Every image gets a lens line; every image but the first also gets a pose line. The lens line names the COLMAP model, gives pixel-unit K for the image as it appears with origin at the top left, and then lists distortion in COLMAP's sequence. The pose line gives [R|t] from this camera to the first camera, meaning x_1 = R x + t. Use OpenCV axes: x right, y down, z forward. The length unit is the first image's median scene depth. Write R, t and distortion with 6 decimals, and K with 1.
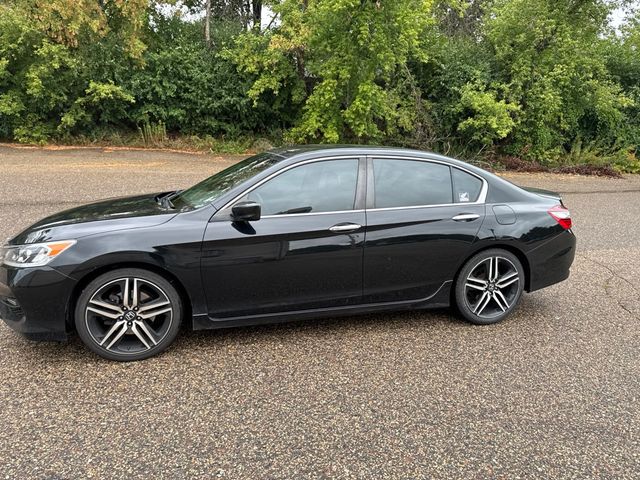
lens RADIAL K [[451.3, 0, 321.0], [0, 451.3, 242.1], [0, 0, 1]] dist [0.037916, -0.050783]
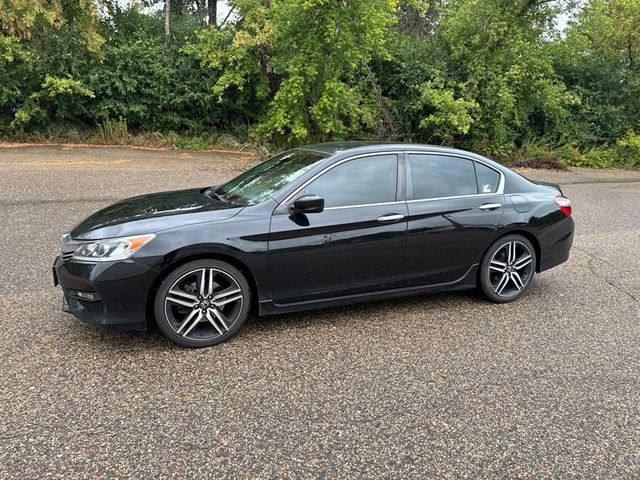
lens RADIAL K [[451.7, 0, 318.9], [0, 451.7, 242.7], [0, 0, 1]] dist [0.037671, -0.051520]
pose [[0.994205, -0.026309, 0.104235, -0.046487], [0.025307, 0.999620, 0.010919, 0.002420], [-0.104483, -0.008218, 0.994493, -0.014194]]
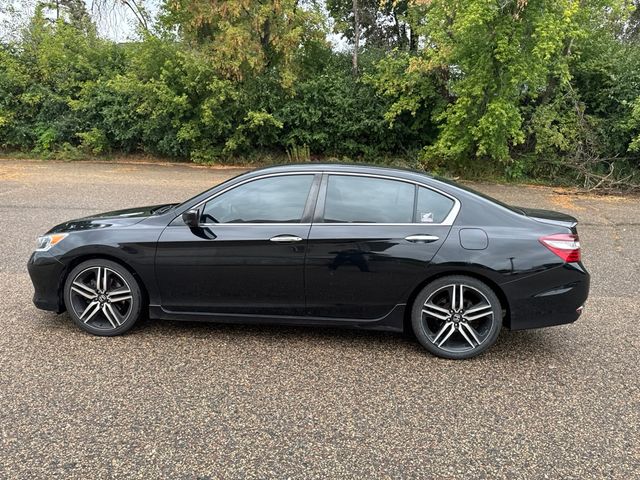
lens RADIAL K [[451.8, 0, 316.7], [0, 451.8, 242.6], [0, 0, 1]] dist [0.037051, -0.049903]
pose [[0.927986, 0.067639, -0.366425, 0.098564], [-0.084206, 0.996015, -0.029399, 0.000000], [0.362976, 0.058137, 0.929983, 0.011283]]
